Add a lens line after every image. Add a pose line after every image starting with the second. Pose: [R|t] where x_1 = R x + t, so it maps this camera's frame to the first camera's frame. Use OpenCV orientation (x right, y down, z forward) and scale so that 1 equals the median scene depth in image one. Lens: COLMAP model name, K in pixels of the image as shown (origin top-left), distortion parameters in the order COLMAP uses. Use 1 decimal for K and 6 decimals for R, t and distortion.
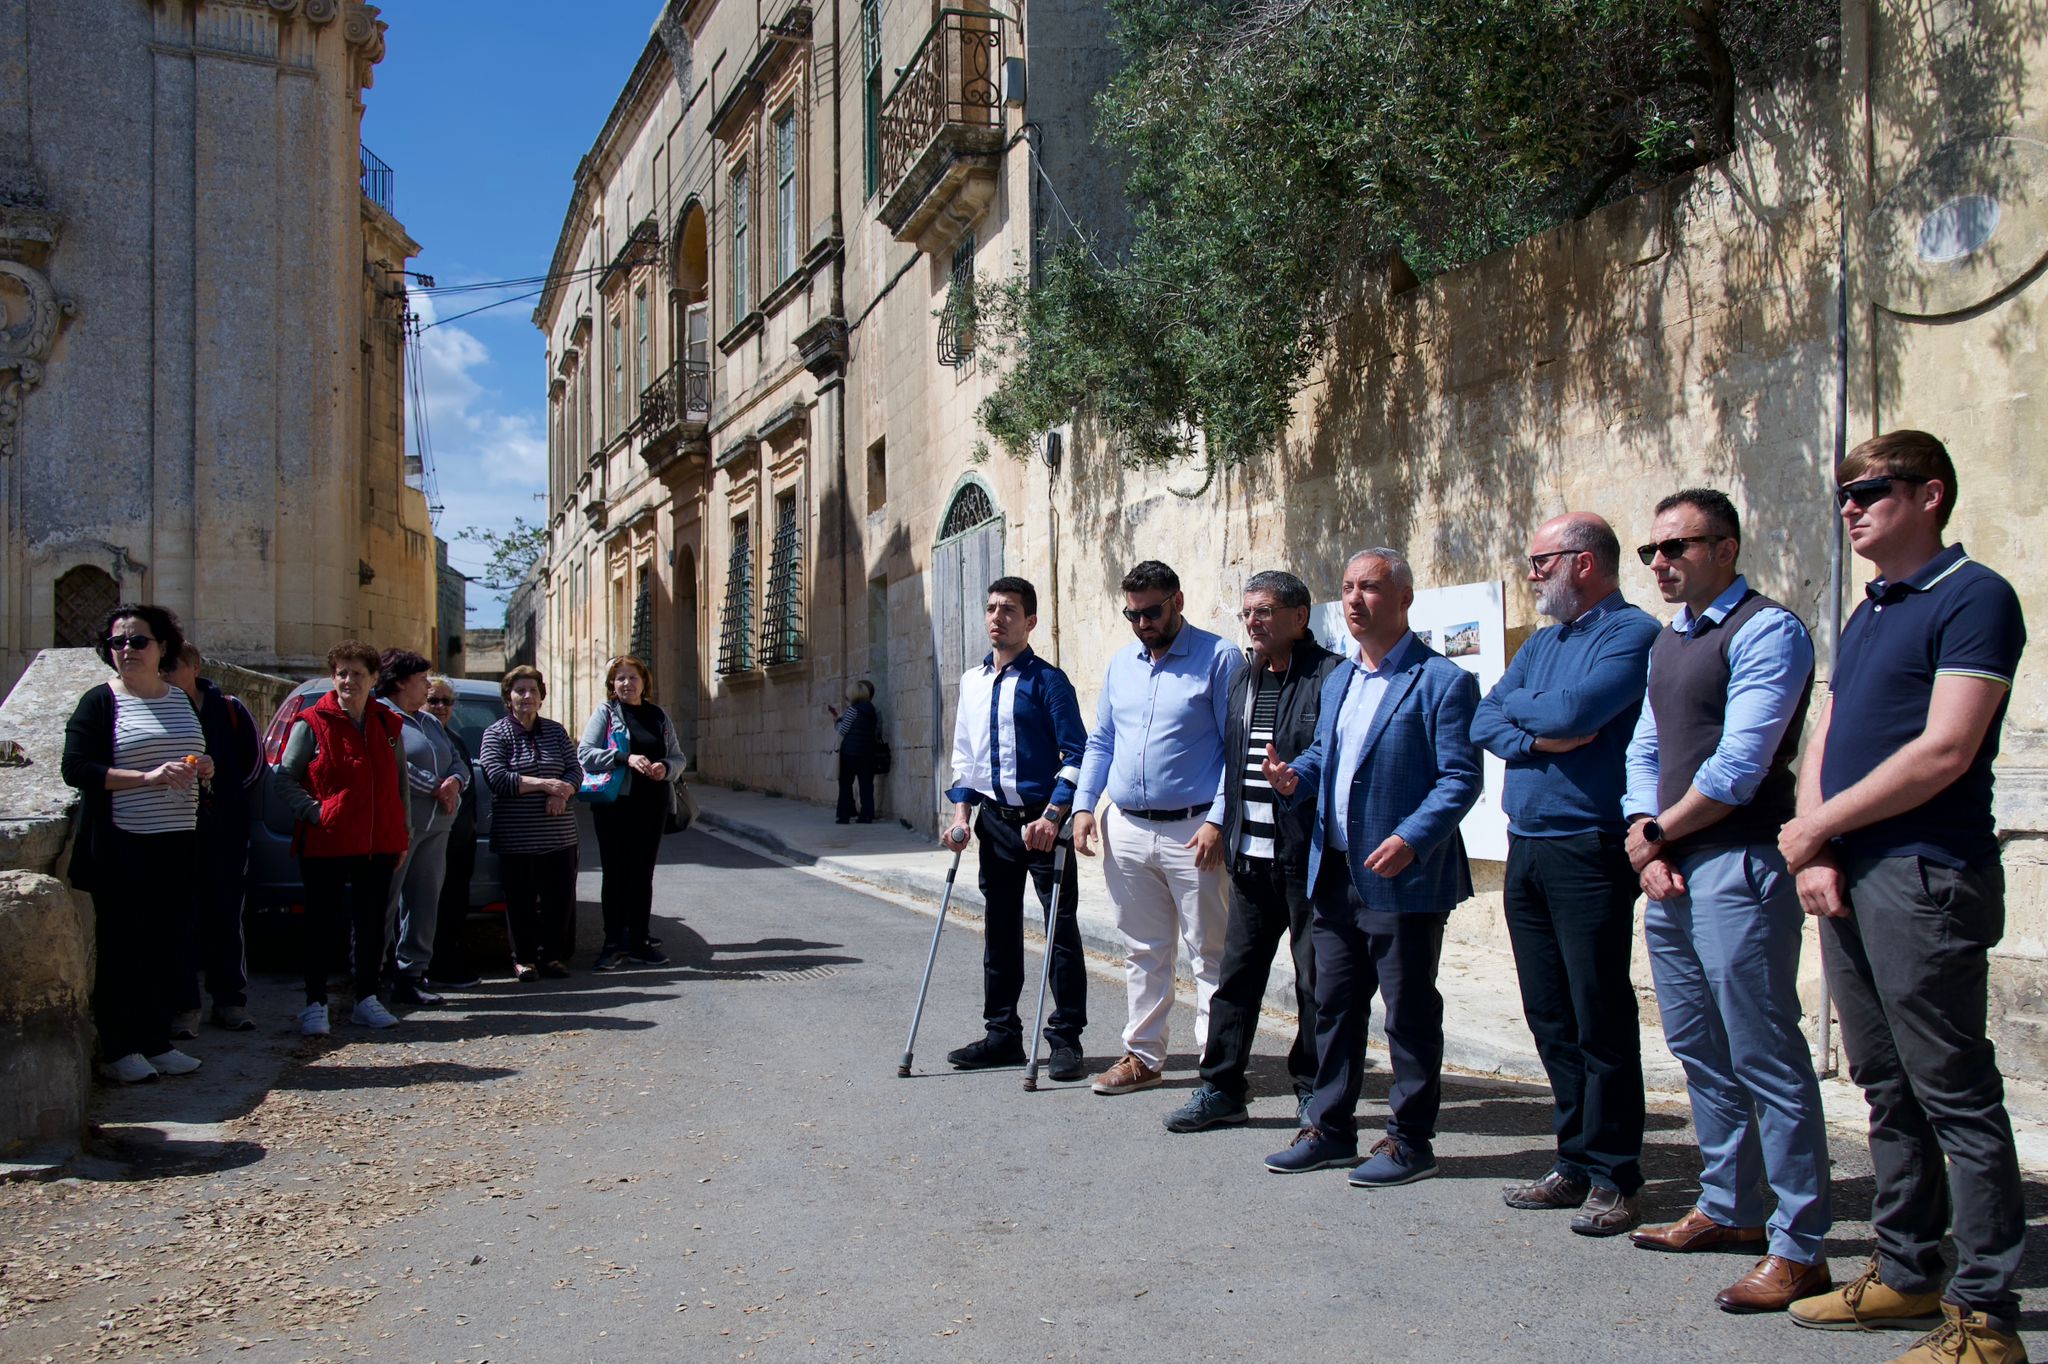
lens RADIAL K [[1867.2, 0, 1113.2], [0, 1867.2, 713.2], [0, 0, 1]] dist [0.002178, 0.000000]
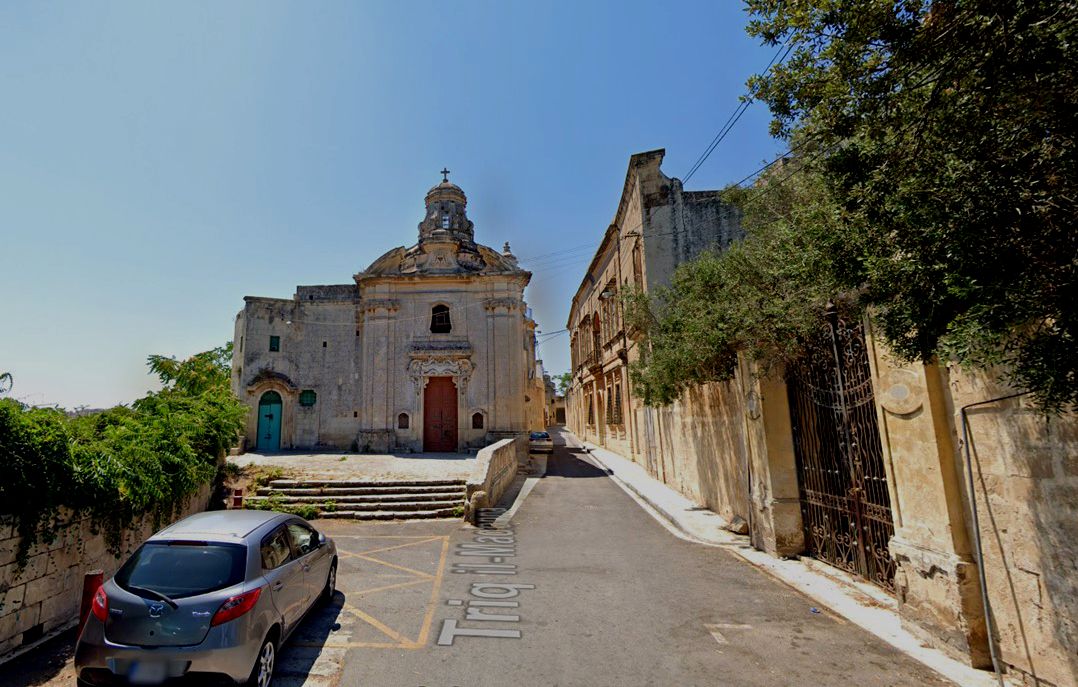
lens RADIAL K [[579.3, 0, 433.5], [0, 579.3, 304.1], [0, 0, 1]] dist [0.039237, 0.000131]
pose [[0.845707, -0.081703, -0.527356, 0.189467], [0.002707, 0.988854, -0.148861, -0.101354], [0.533641, 0.124465, 0.836502, -0.382155]]
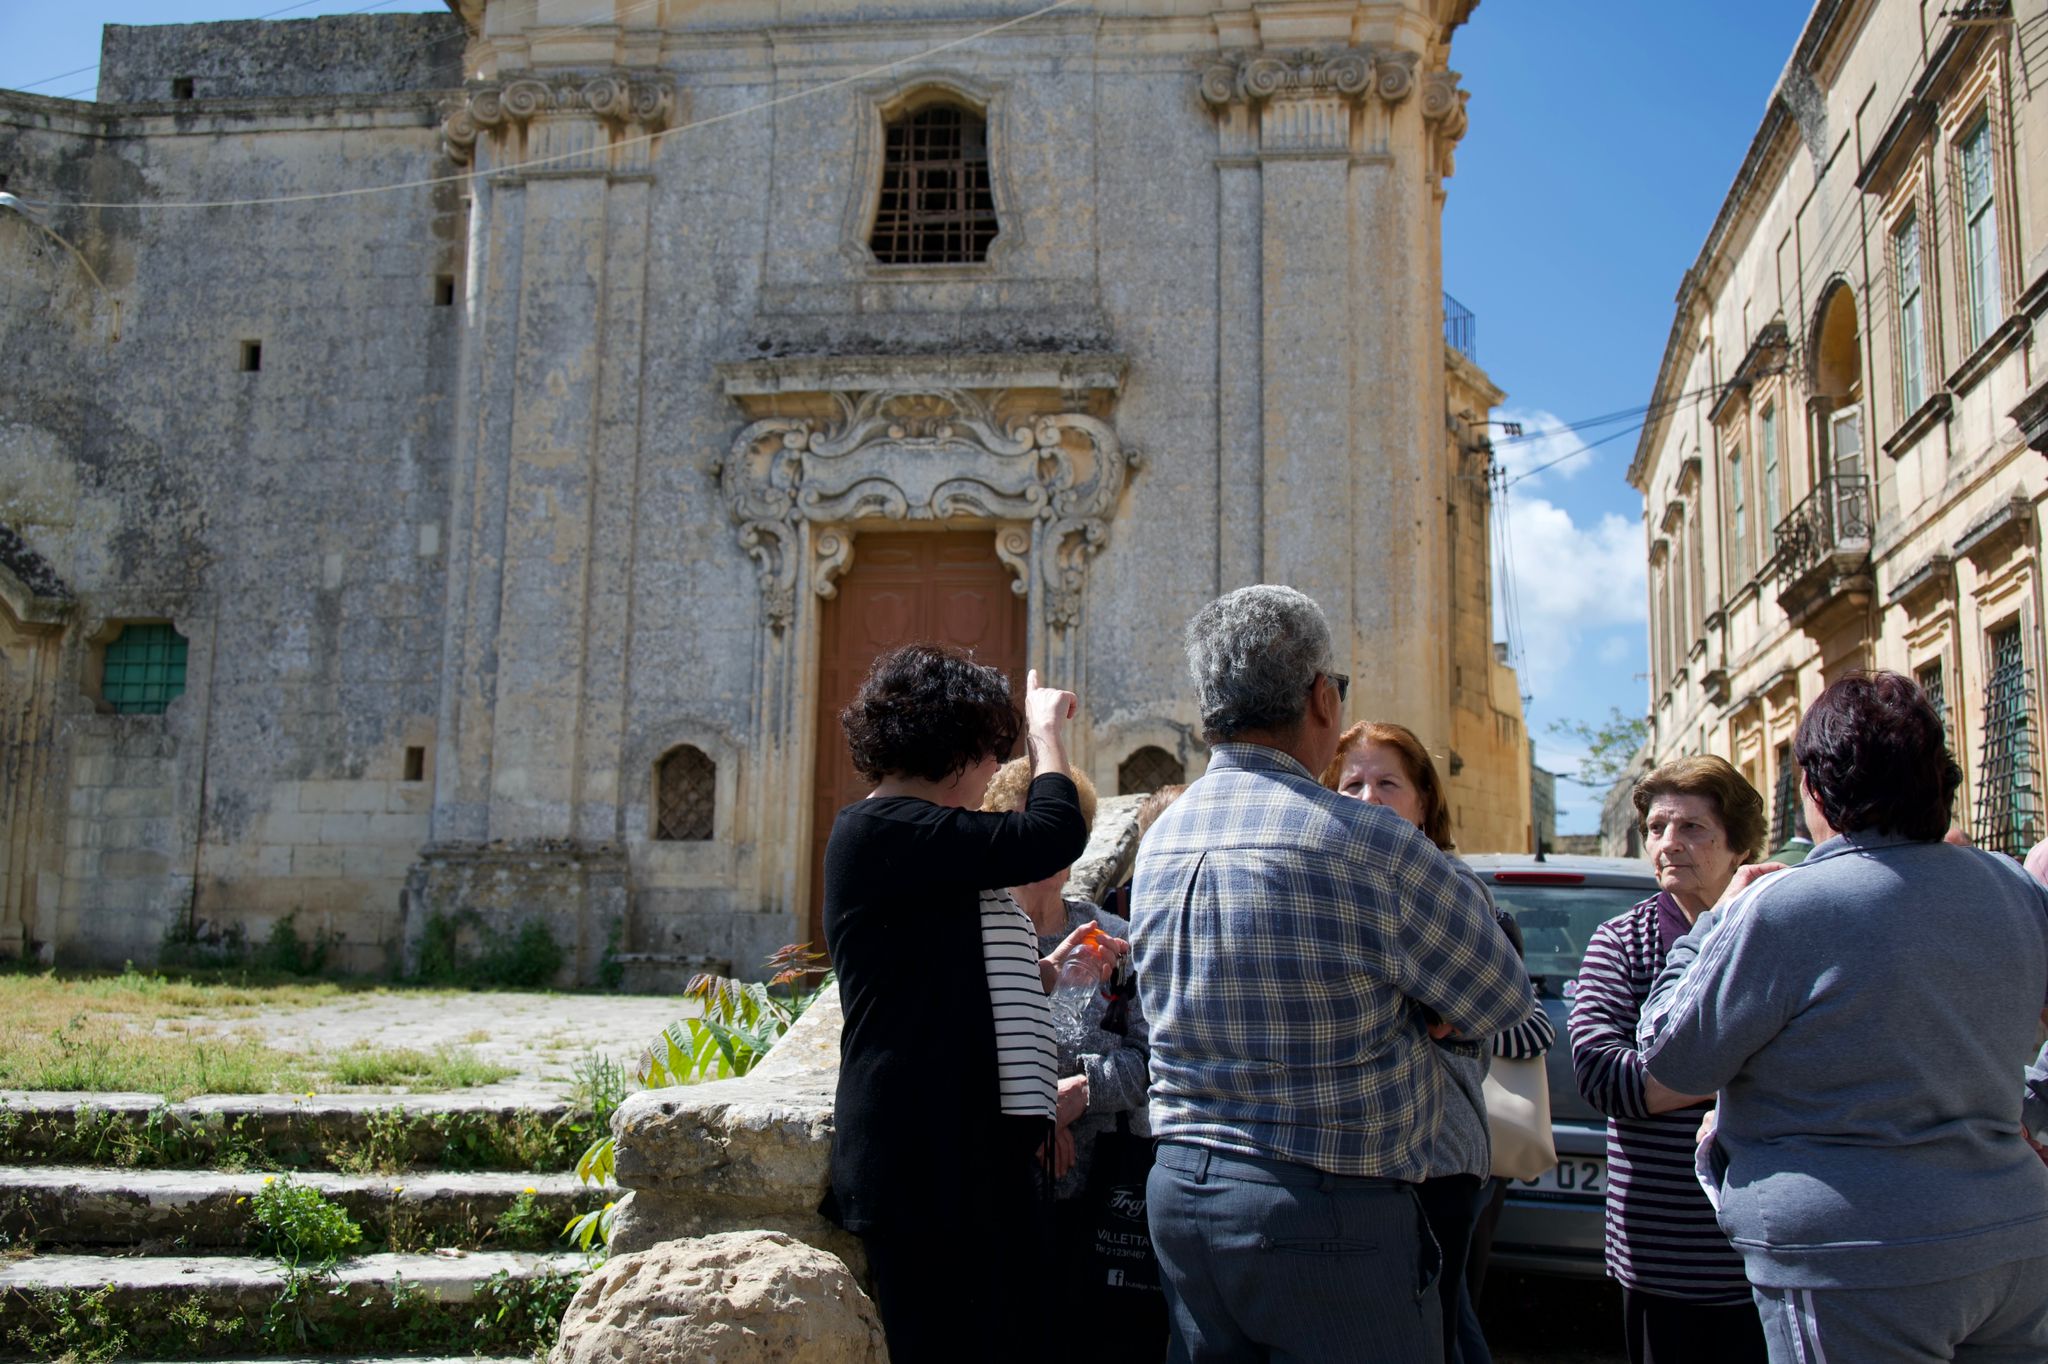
lens RADIAL K [[1867.2, 0, 1023.5], [0, 1867.2, 707.9], [0, 0, 1]] dist [0.002178, 0.000000]
pose [[0.823569, -0.058444, -0.564198, -0.077396], [-0.009248, 0.993162, -0.116379, 0.003207], [0.567141, 0.101064, 0.817396, 0.183388]]
